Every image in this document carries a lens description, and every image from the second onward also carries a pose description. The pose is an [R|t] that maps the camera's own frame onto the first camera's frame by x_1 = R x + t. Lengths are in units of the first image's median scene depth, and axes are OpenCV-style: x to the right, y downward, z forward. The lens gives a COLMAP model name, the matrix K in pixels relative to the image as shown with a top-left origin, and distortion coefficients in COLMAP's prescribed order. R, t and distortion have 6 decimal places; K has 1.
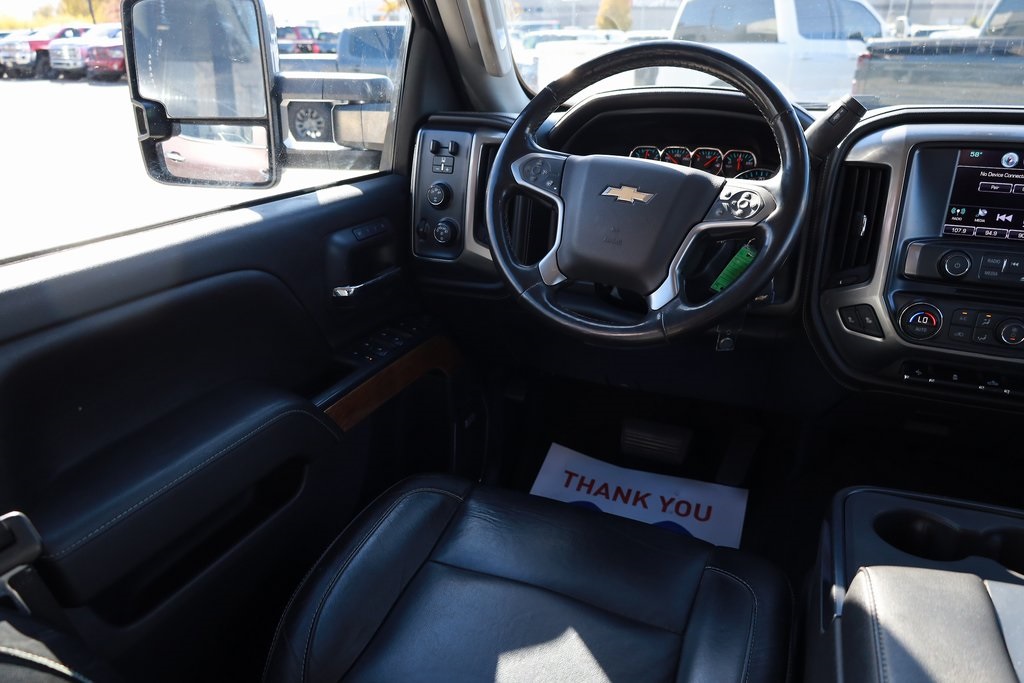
lens RADIAL K [[703.6, 0, 512.0], [0, 703.6, 341.5], [0, 0, 1]] dist [-0.001974, -0.004664]
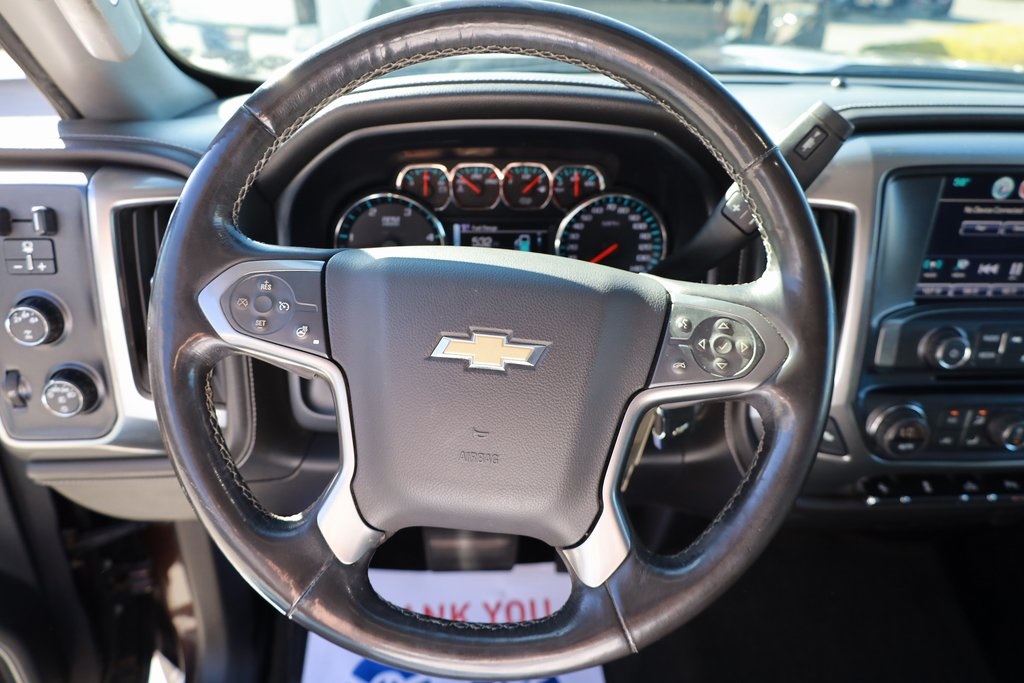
lens RADIAL K [[705.3, 0, 512.0], [0, 705.3, 341.5], [0, 0, 1]] dist [-0.045084, 0.006424]
pose [[0.896976, -0.198748, 0.394885, -0.002239], [0.153808, 0.977738, 0.142729, -0.271040], [-0.414461, -0.067288, 0.907576, 0.562295]]
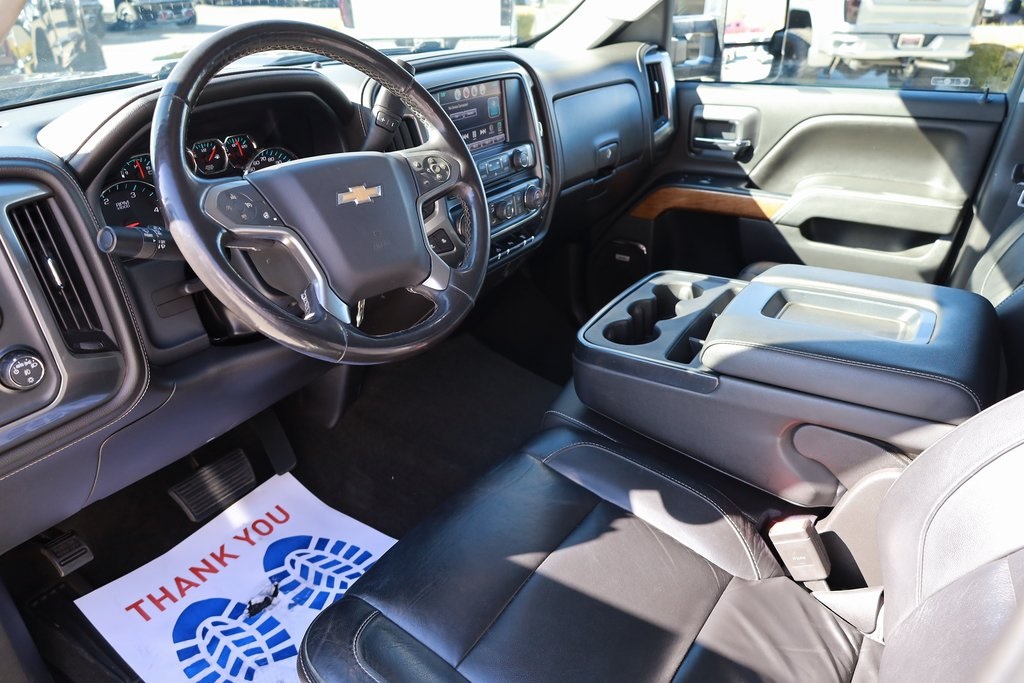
lens RADIAL K [[703.6, 0, 512.0], [0, 703.6, 341.5], [0, 0, 1]] dist [-0.001974, -0.004664]
pose [[0.185703, -0.450747, 0.873122, -0.659709], [0.390529, 0.849240, 0.355357, -0.285574], [-0.901666, 0.274988, 0.333737, 0.560928]]
